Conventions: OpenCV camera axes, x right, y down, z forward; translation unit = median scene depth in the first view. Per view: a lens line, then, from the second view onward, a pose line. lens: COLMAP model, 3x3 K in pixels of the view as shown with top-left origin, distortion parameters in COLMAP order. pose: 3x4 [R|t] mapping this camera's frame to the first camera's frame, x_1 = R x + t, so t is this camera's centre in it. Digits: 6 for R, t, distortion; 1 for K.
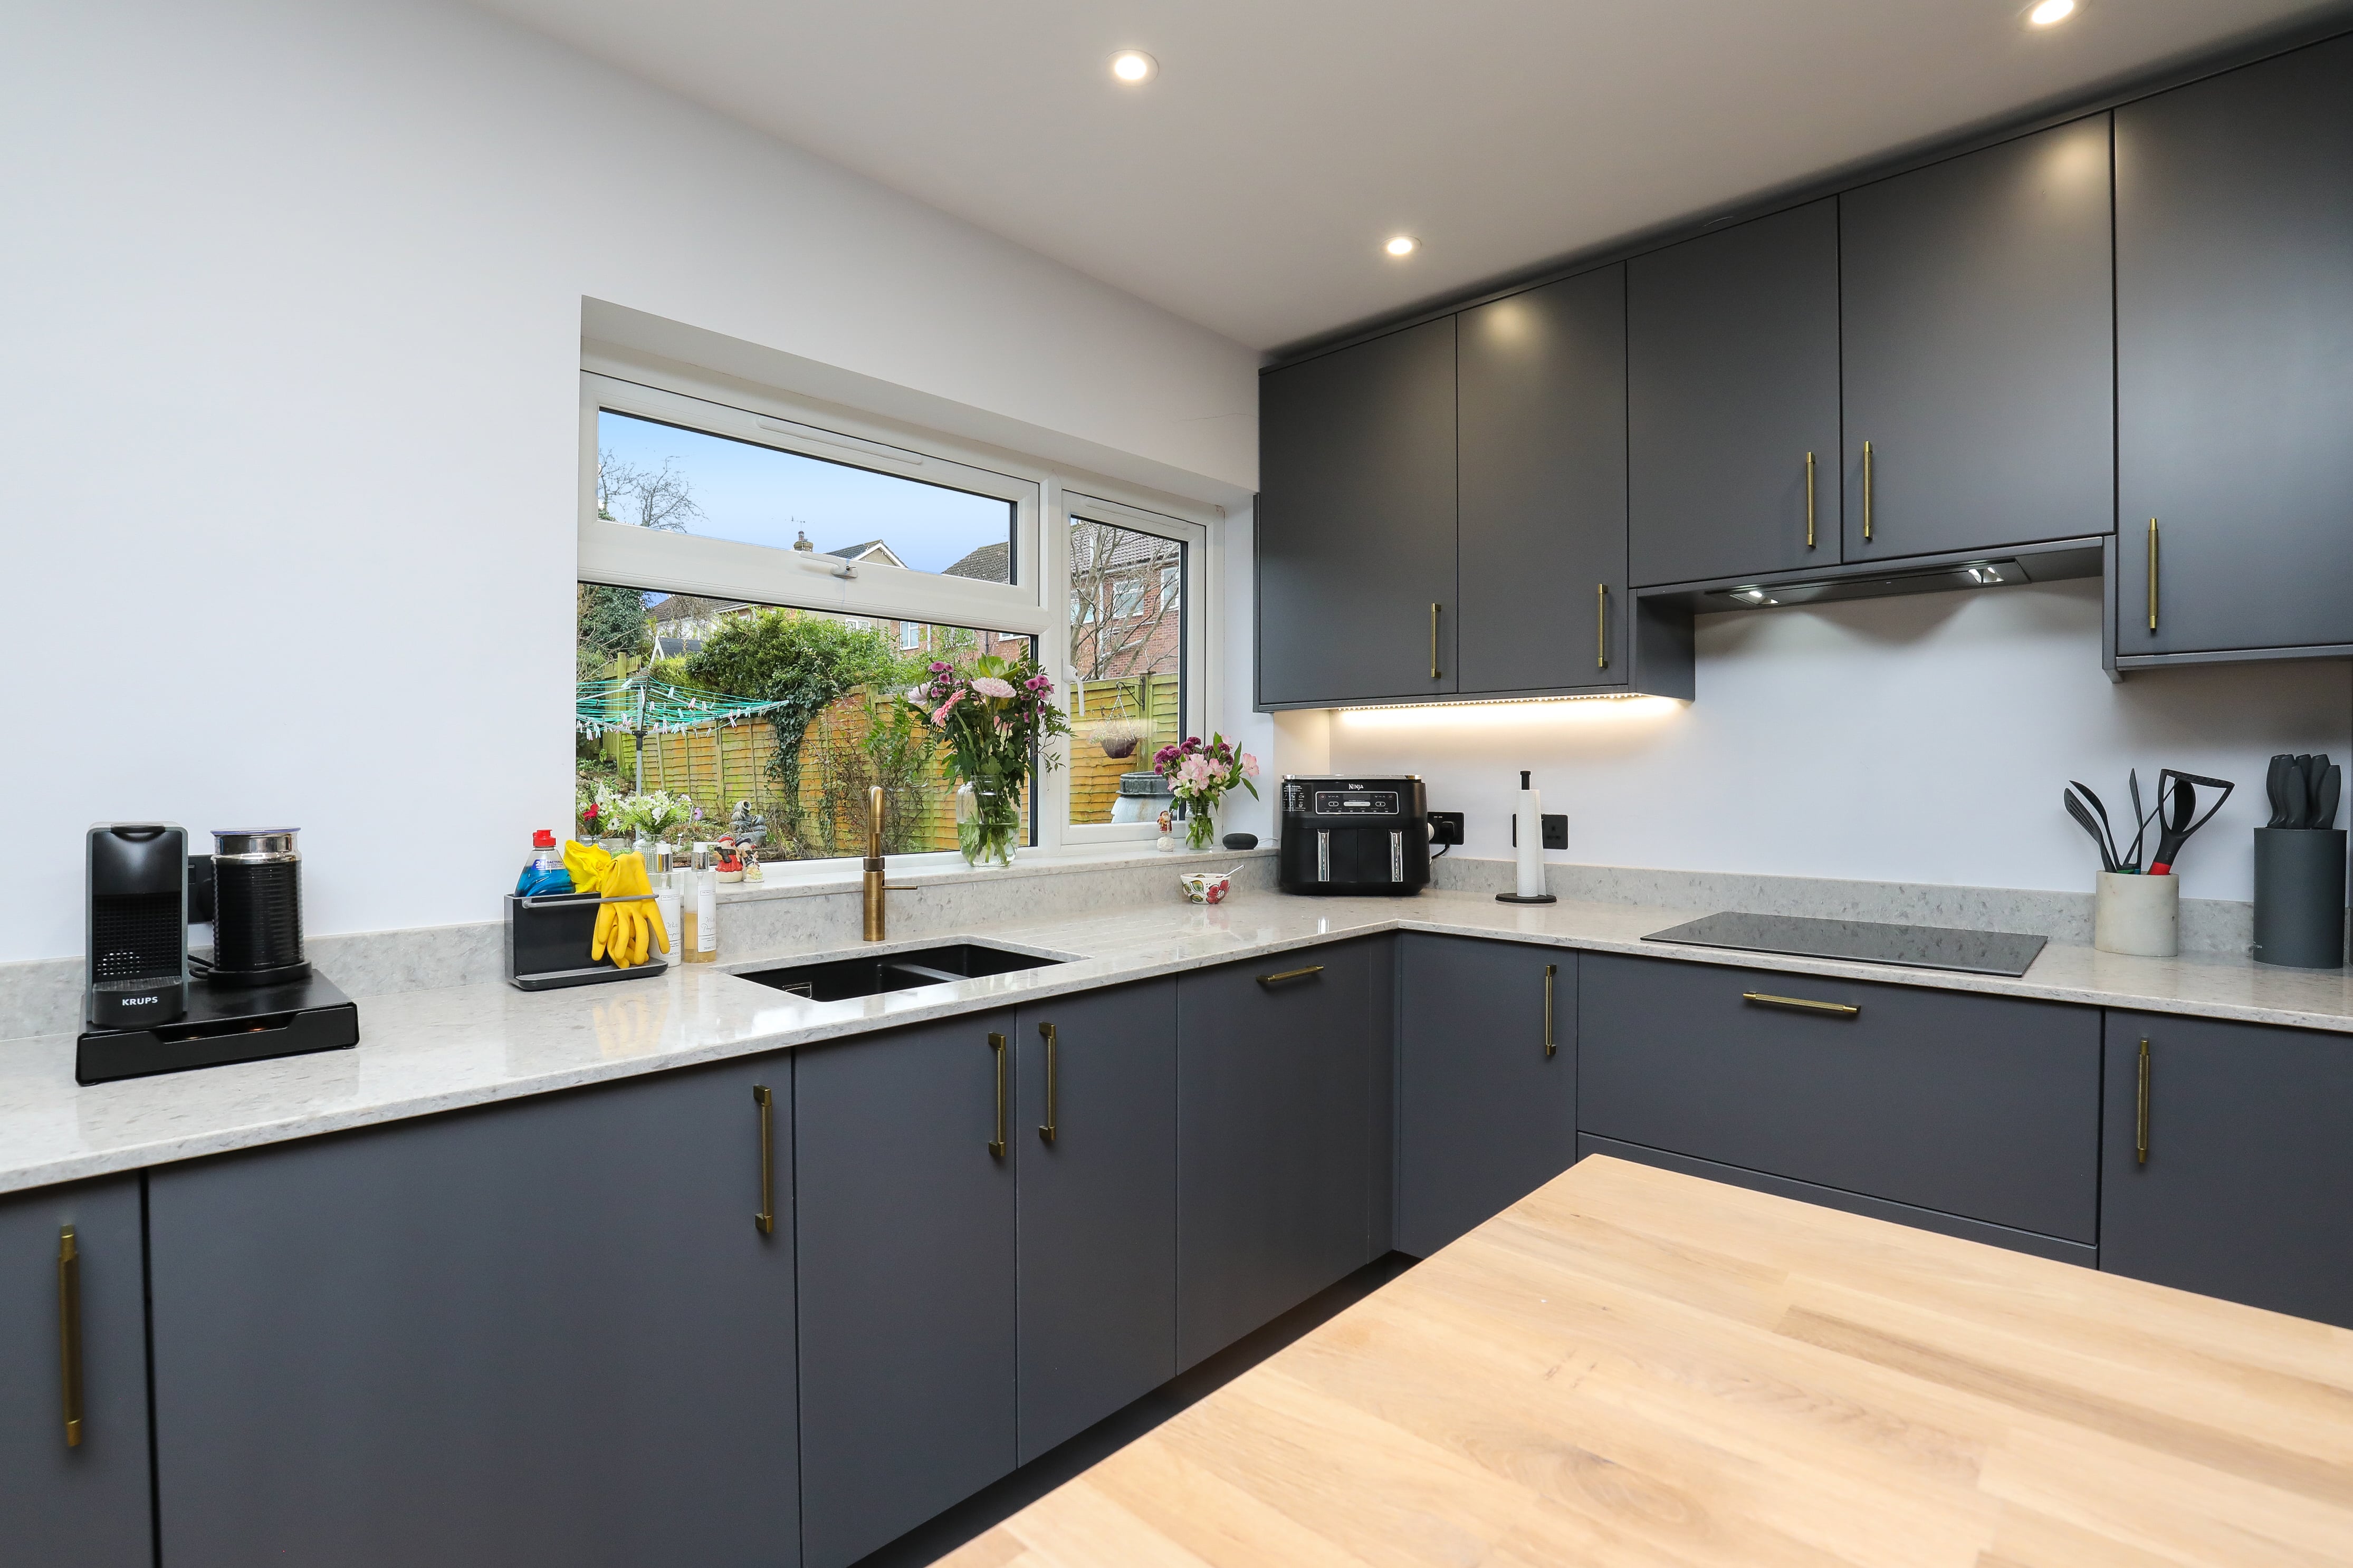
lens RADIAL K [[1083.1, 0, 1185.0], [0, 1083.1, 783.3], [0, 0, 1]] dist [-0.030345, 0.001341]
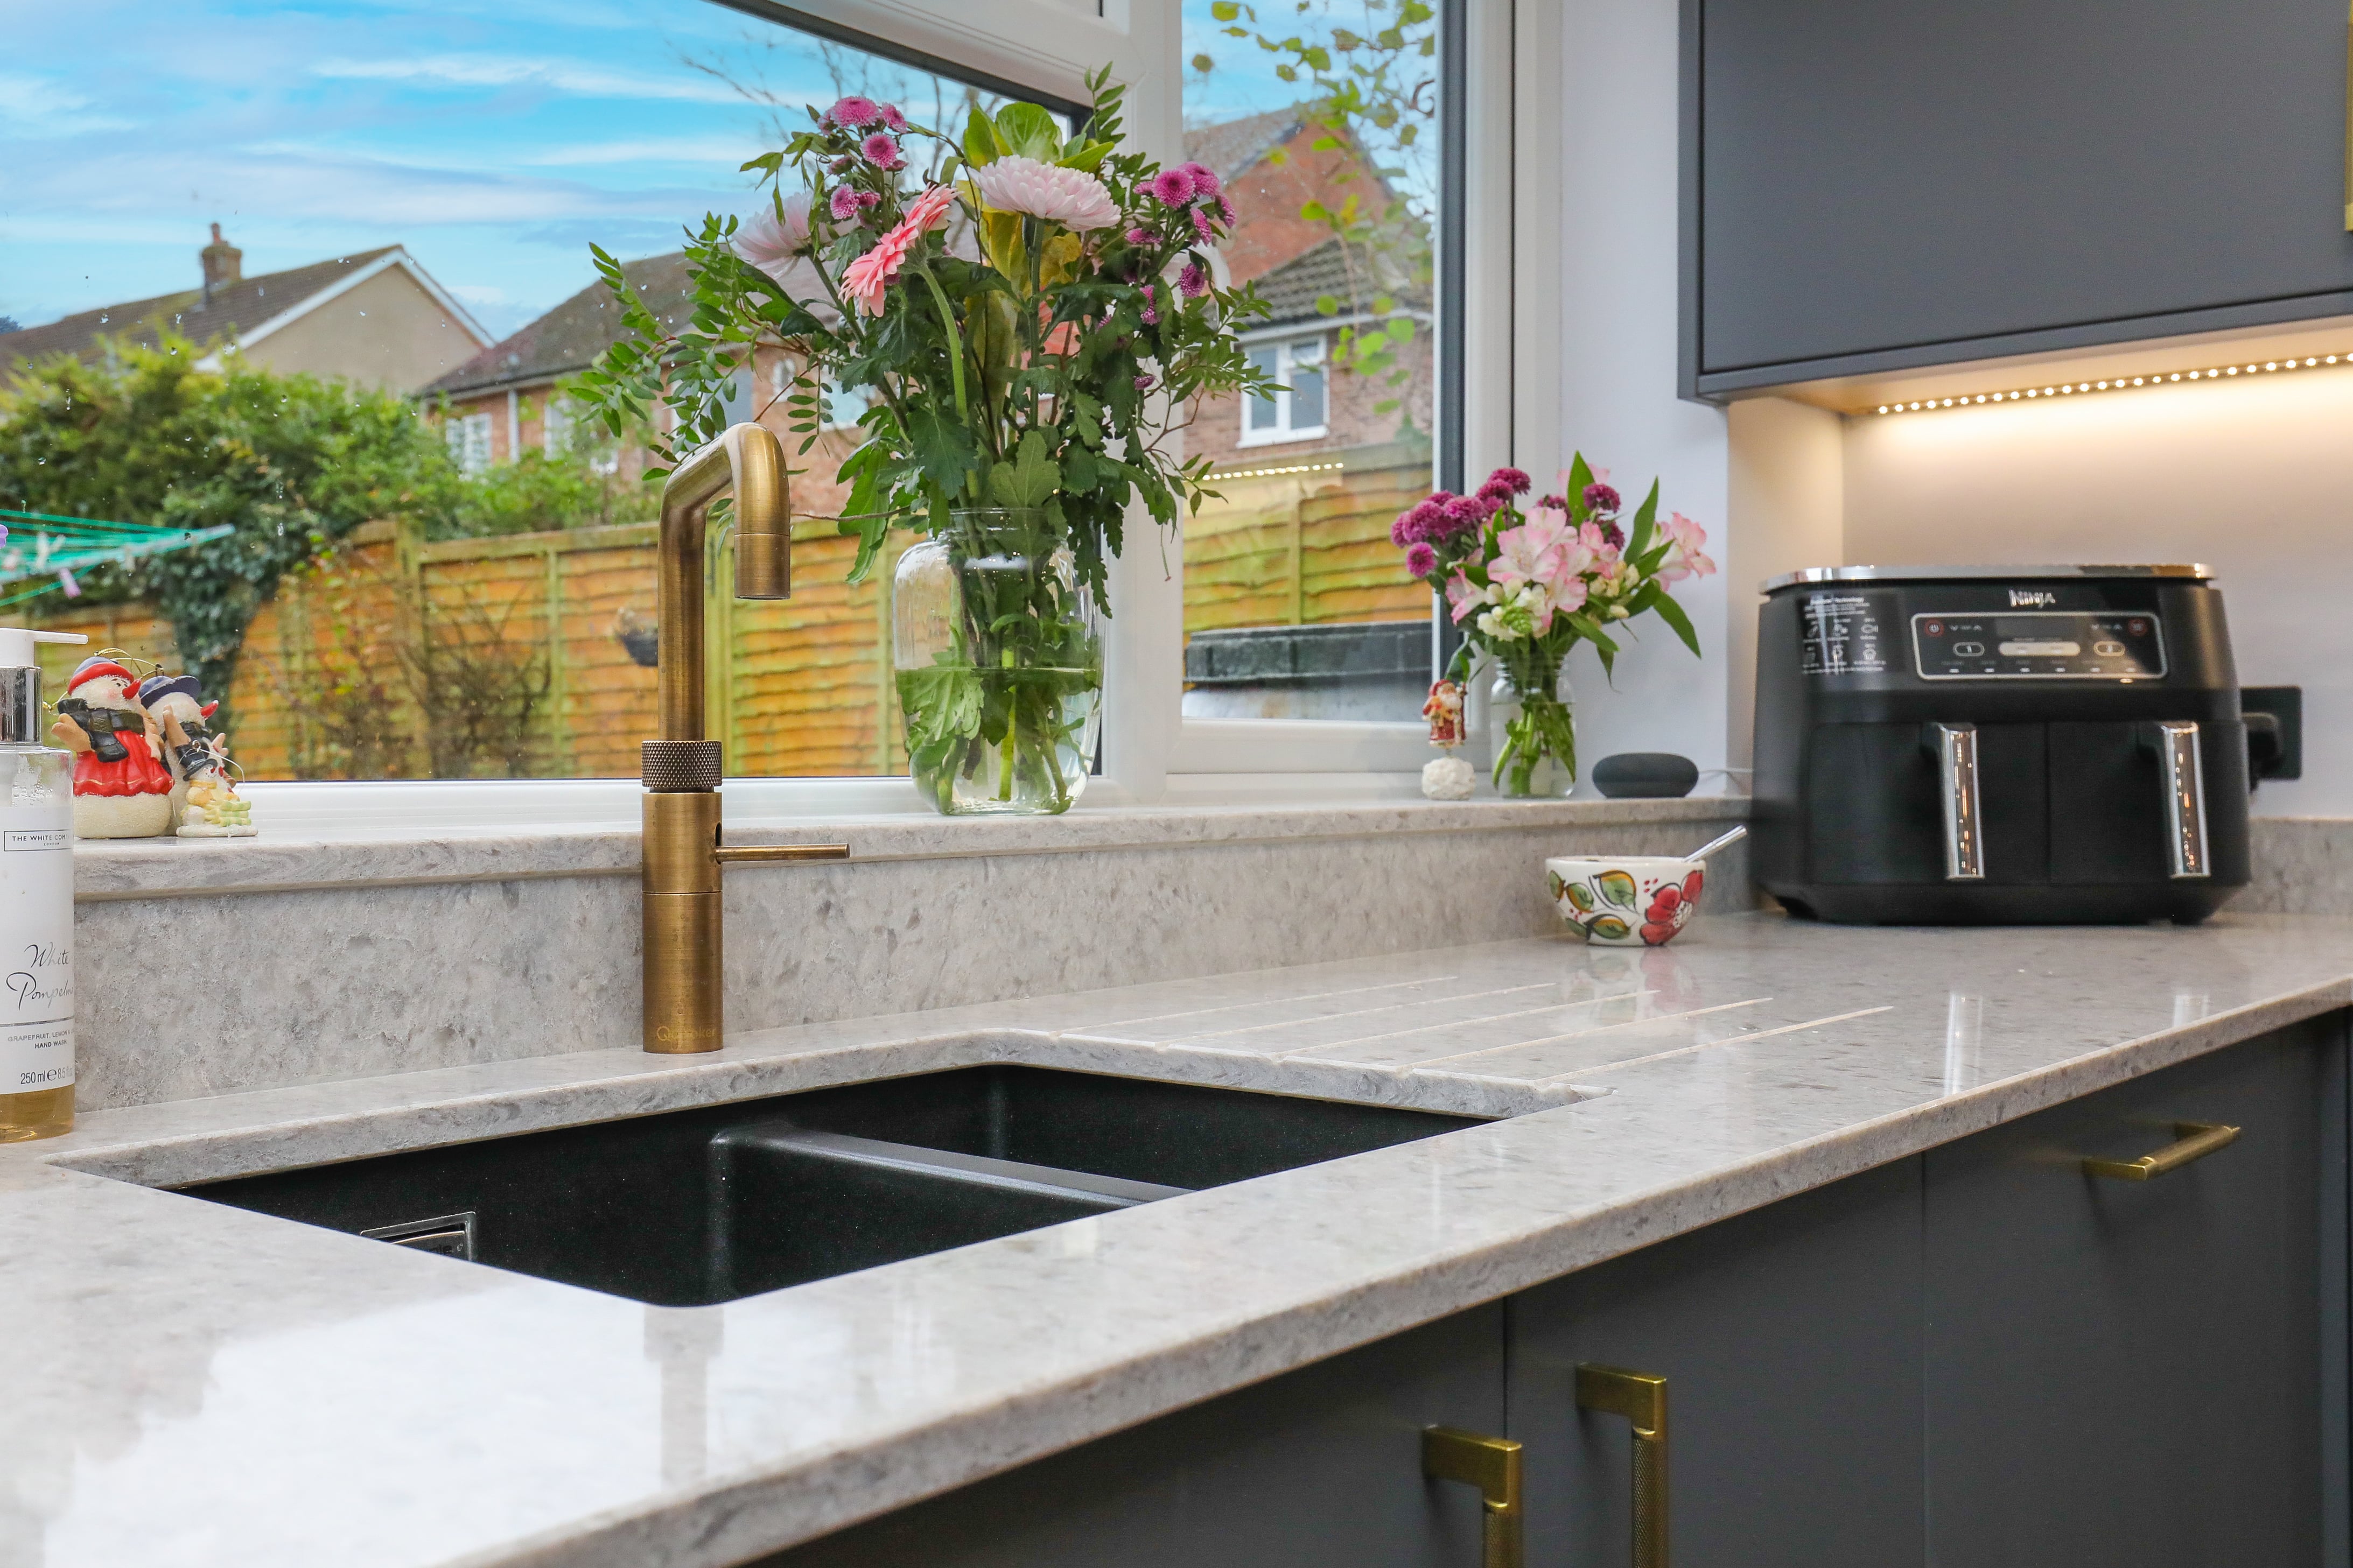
lens RADIAL K [[2269.3, 0, 1192.2], [0, 2269.3, 779.9], [0, 0, 1]] dist [0.038233, 0.017331]
pose [[0.998122, -0.006708, 0.060890, -0.151554], [0.006831, 0.999975, -0.001808, 0.061856], [-0.060877, 0.002220, 0.998143, 0.331083]]
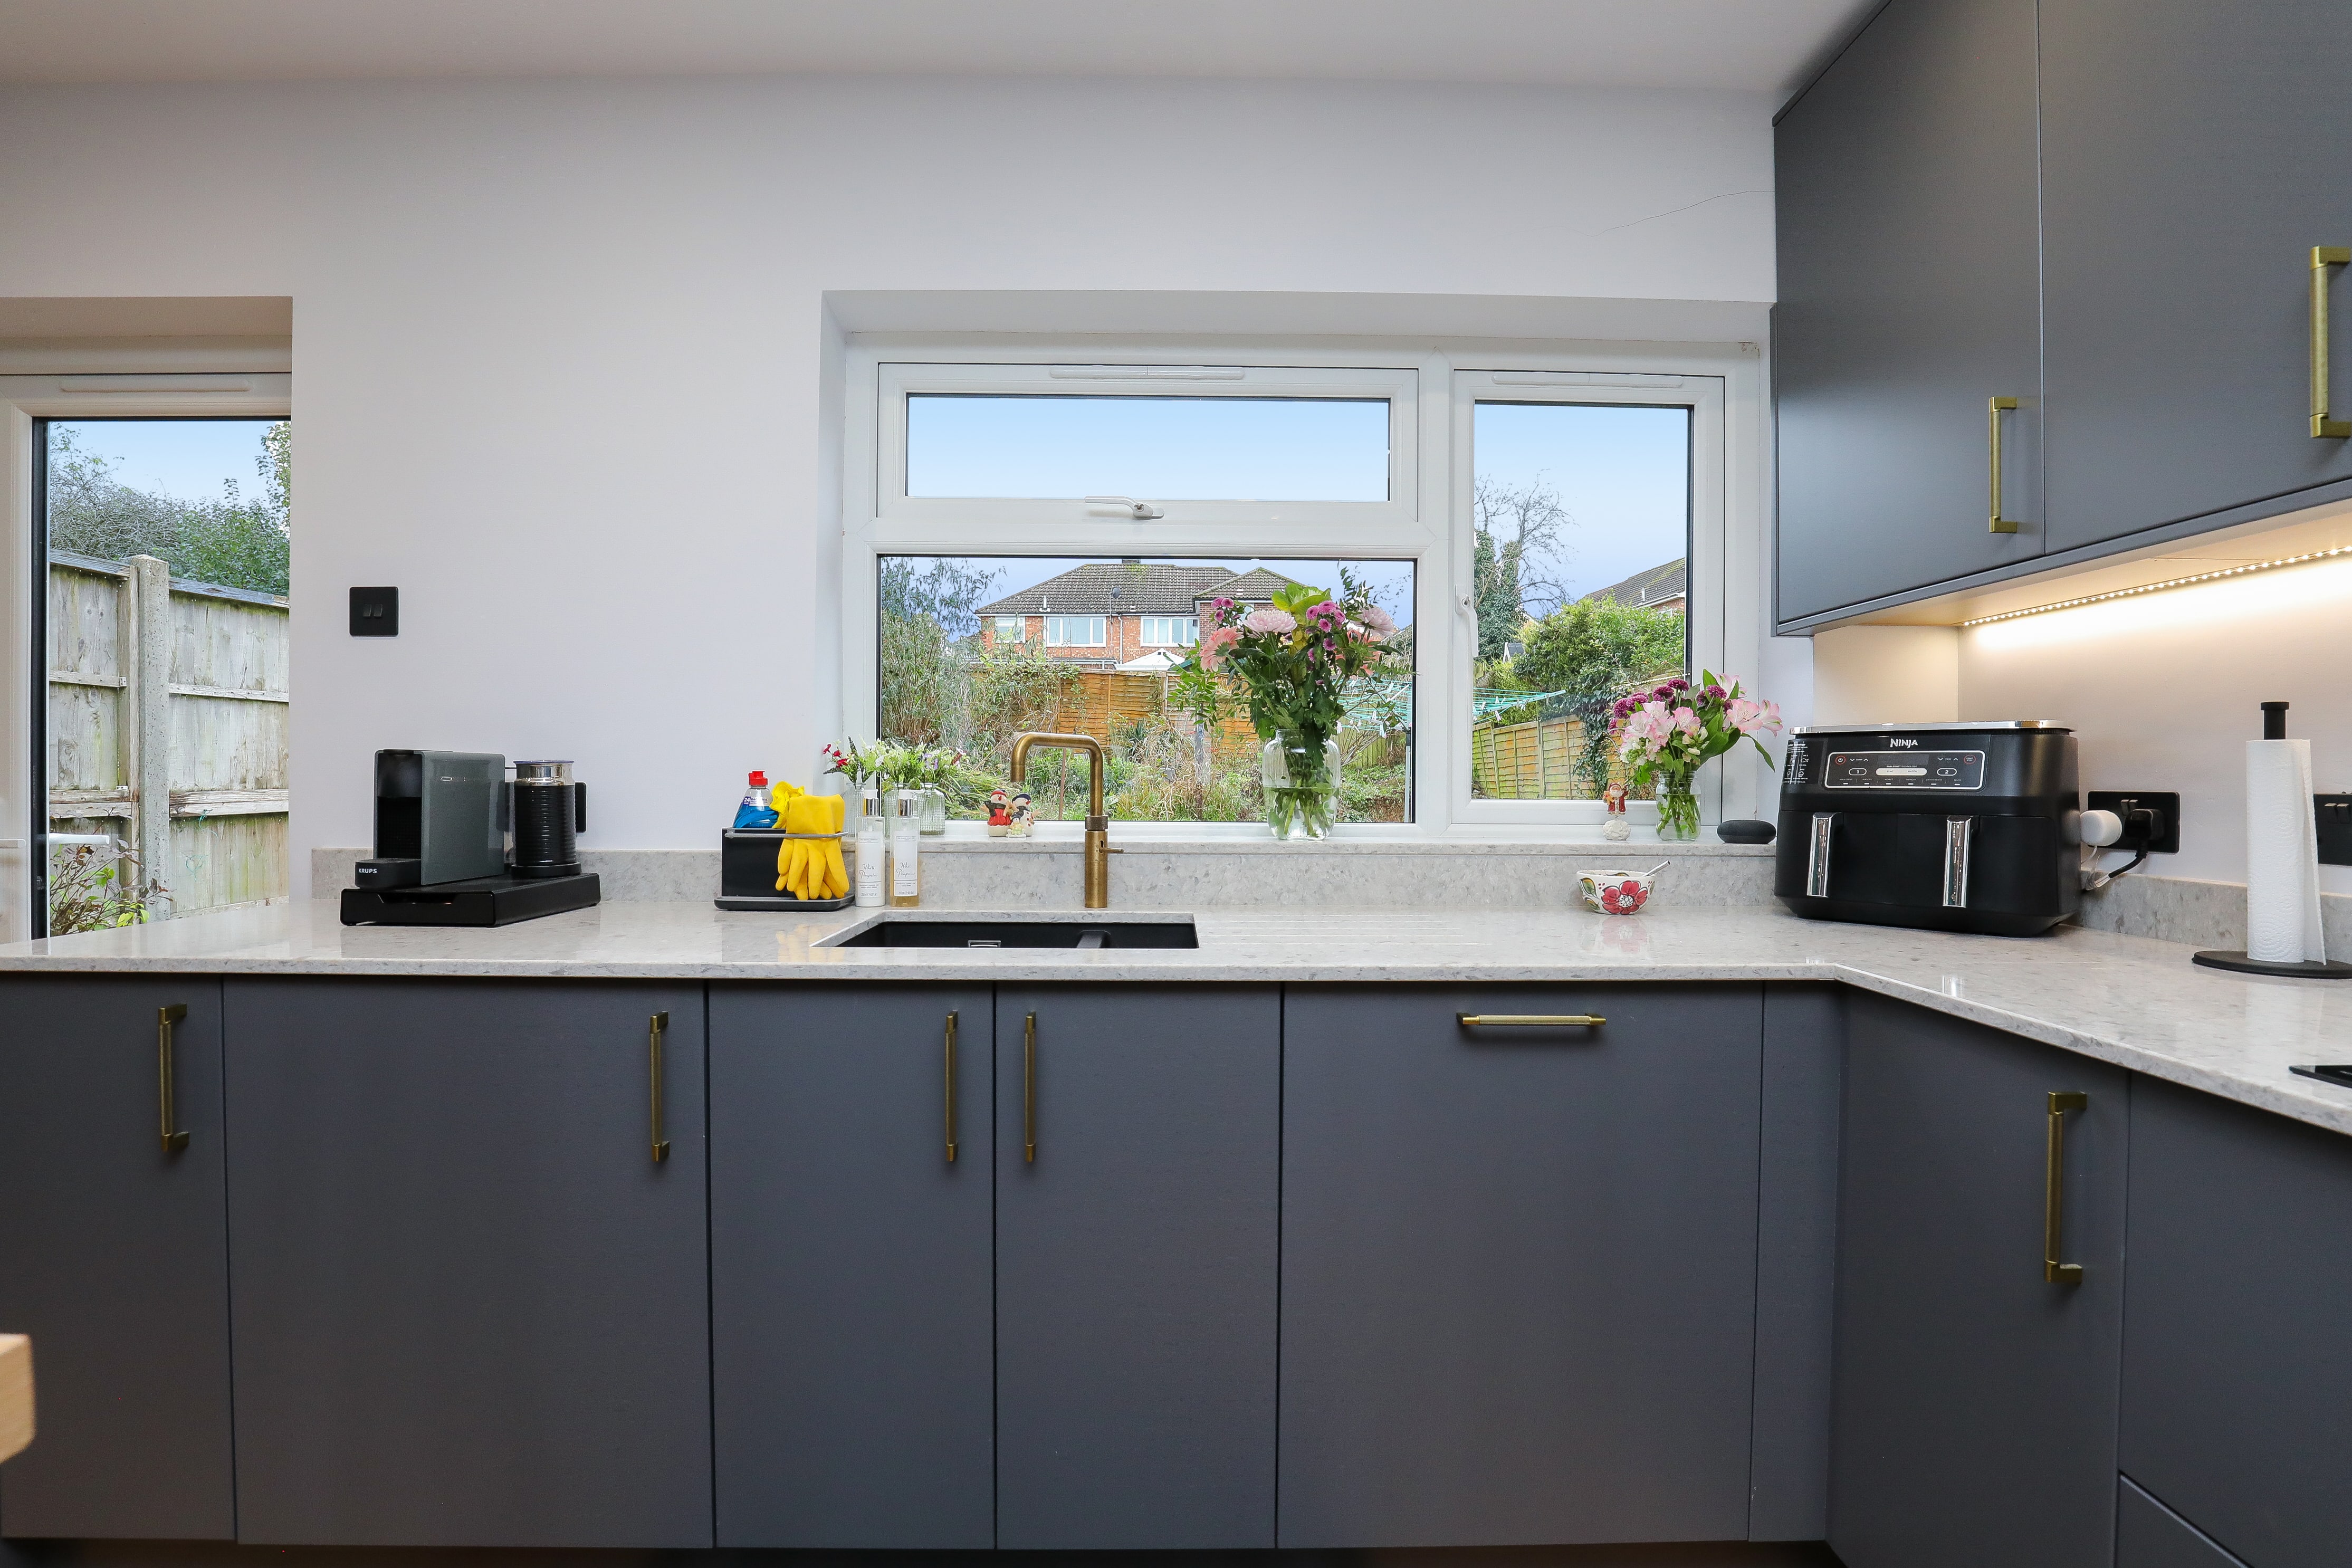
lens RADIAL K [[1082.8, 0, 1184.5], [0, 1082.8, 783.3], [0, 0, 1]] dist [-0.030345, 0.001341]
pose [[0.692091, 0.006545, -0.721781, 0.324911], [-0.011610, 0.999930, -0.002065, 0.032696], [0.721717, 0.009809, 0.692119, 0.327826]]
